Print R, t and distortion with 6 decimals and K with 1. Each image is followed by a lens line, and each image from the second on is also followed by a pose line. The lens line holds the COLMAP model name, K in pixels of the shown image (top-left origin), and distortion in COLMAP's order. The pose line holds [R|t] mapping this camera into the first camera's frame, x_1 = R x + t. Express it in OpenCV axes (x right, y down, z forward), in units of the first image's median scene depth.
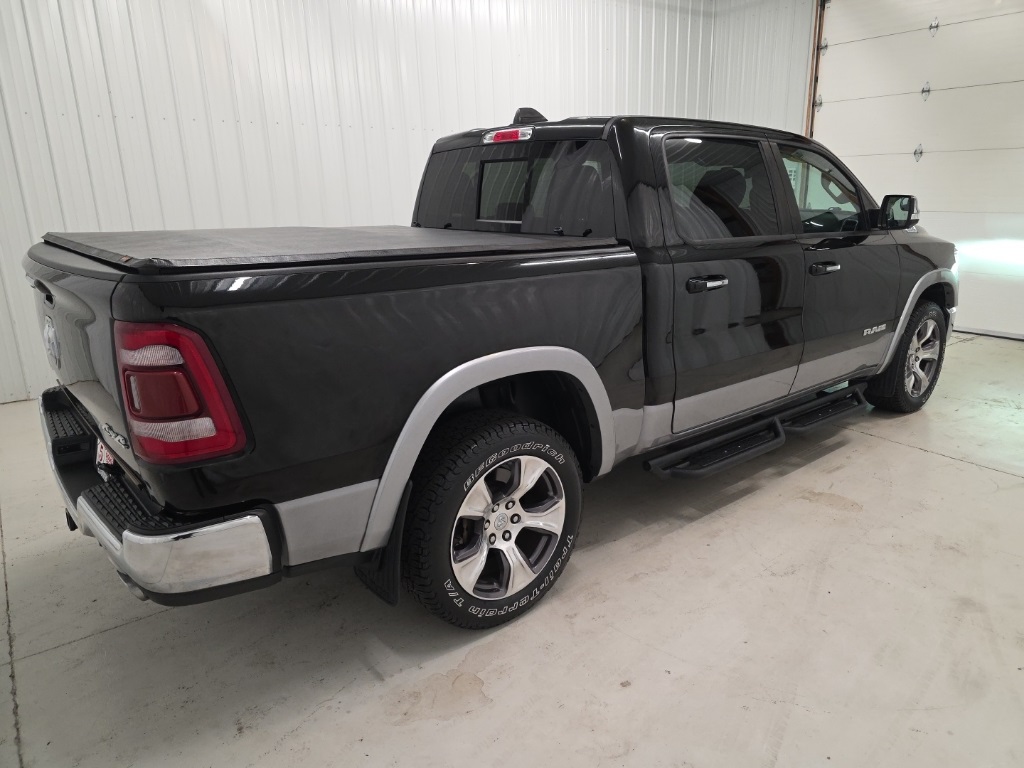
lens RADIAL K [[697.9, 0, 512.0], [0, 697.9, 384.0], [0, 0, 1]] dist [0.052038, -0.057121]
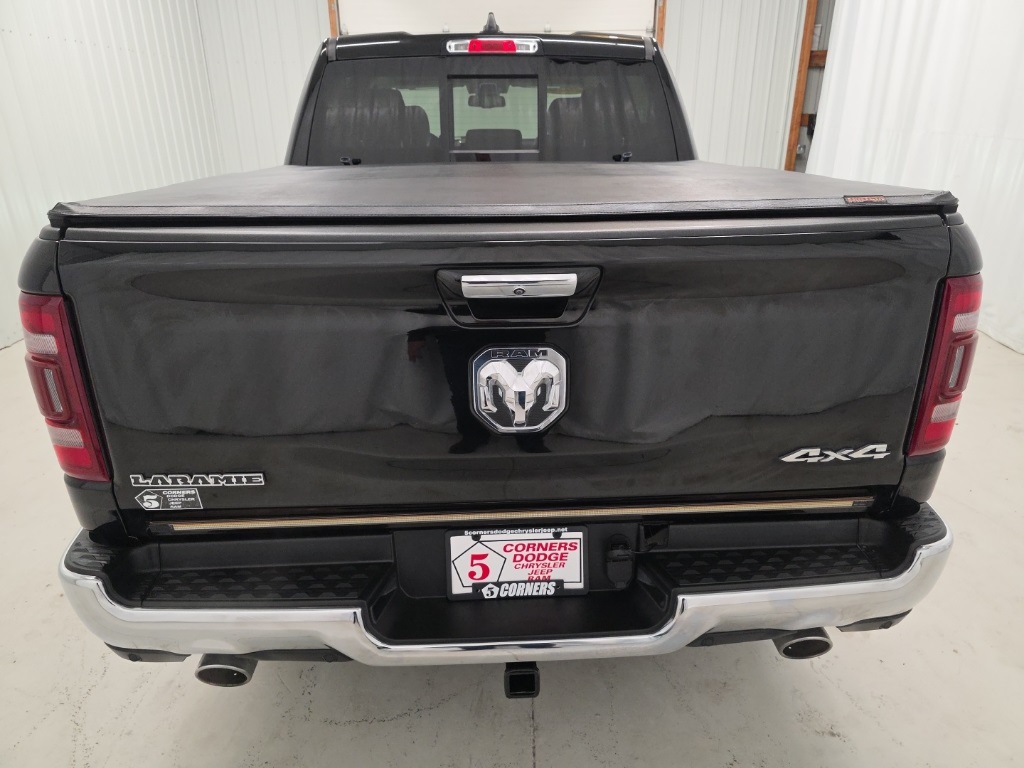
lens RADIAL K [[697.9, 0, 512.0], [0, 697.9, 384.0], [0, 0, 1]] dist [0.052038, -0.057121]
pose [[0.591653, -0.277906, 0.756780, -0.725396], [0.211109, 0.959359, 0.187252, -0.113911], [-0.778062, 0.048974, 0.626276, 0.456999]]
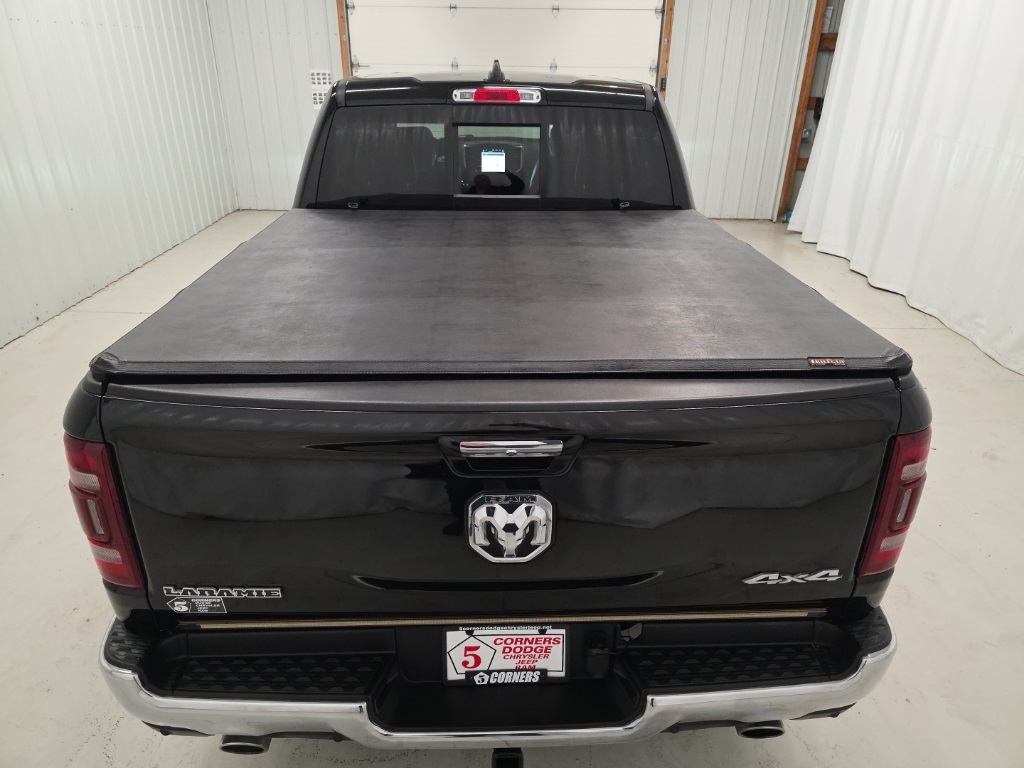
lens RADIAL K [[696.0, 0, 510.4], [0, 696.0, 371.4], [0, 0, 1]] dist [0.055807, -0.060273]
pose [[0.600896, -0.307598, 0.737772, -0.721424], [0.189742, 0.951500, 0.242167, -0.228075], [-0.776480, -0.005531, 0.630117, 0.425224]]
